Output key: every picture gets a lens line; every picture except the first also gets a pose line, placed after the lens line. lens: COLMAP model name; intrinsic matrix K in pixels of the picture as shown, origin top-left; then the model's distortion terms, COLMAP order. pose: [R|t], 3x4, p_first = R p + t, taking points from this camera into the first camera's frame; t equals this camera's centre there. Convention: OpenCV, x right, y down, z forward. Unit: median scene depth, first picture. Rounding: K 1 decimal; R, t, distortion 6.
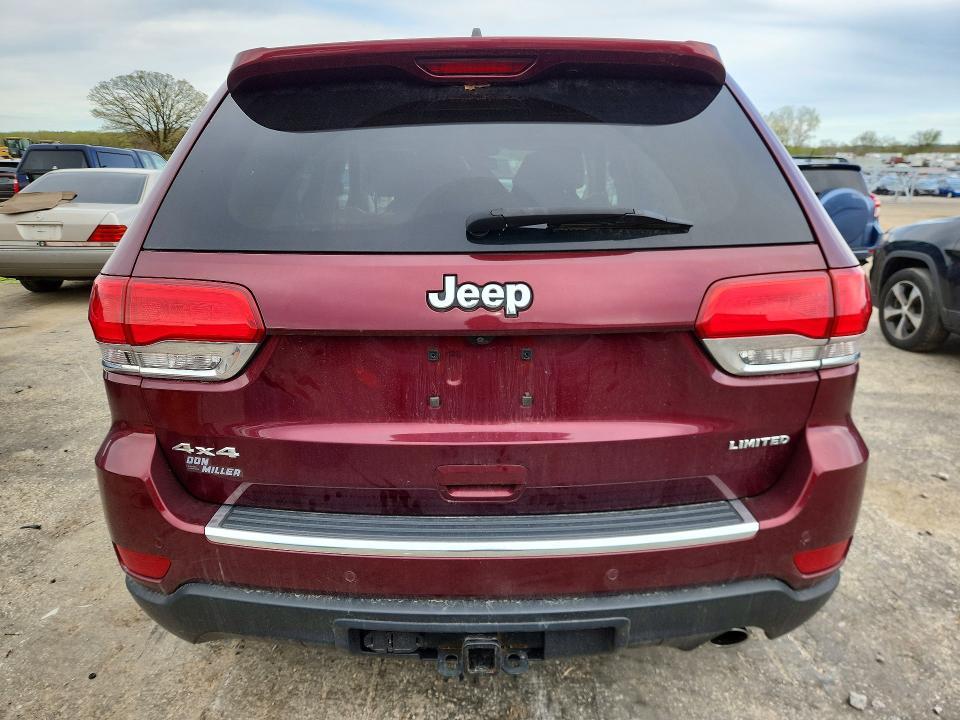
lens RADIAL K [[653.7, 0, 480.0], [0, 653.7, 360.0], [0, 0, 1]] dist [0.003216, -0.000157]
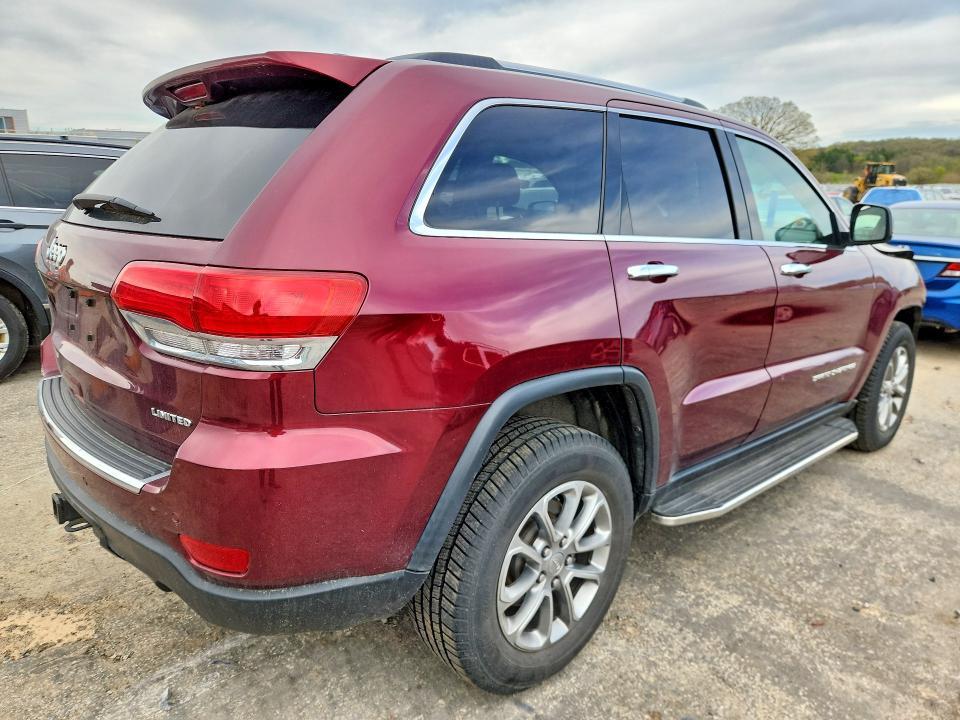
lens RADIAL K [[653.7, 0, 480.0], [0, 653.7, 360.0], [0, 0, 1]] dist [0.003216, -0.000157]
pose [[0.679309, 0.190528, -0.708688, 1.519738], [-0.211556, 0.975554, 0.059488, -0.138550], [0.702697, 0.109517, 0.703010, 0.587091]]
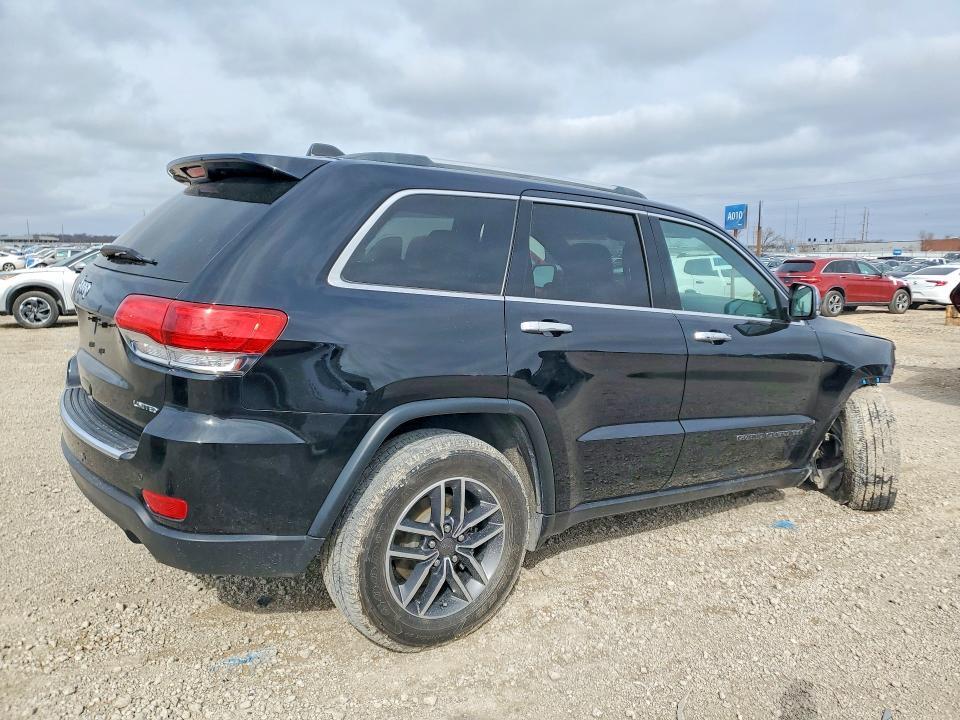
lens RADIAL K [[686.0, 0, 476.1], [0, 686.0, 384.6], [0, 0, 1]] dist [0.044889, -0.049067]
pose [[0.604418, 0.183859, -0.775161, 2.079158], [-0.269776, 0.962755, 0.018001, -0.154690], [0.749600, 0.198240, 0.631507, 0.556063]]
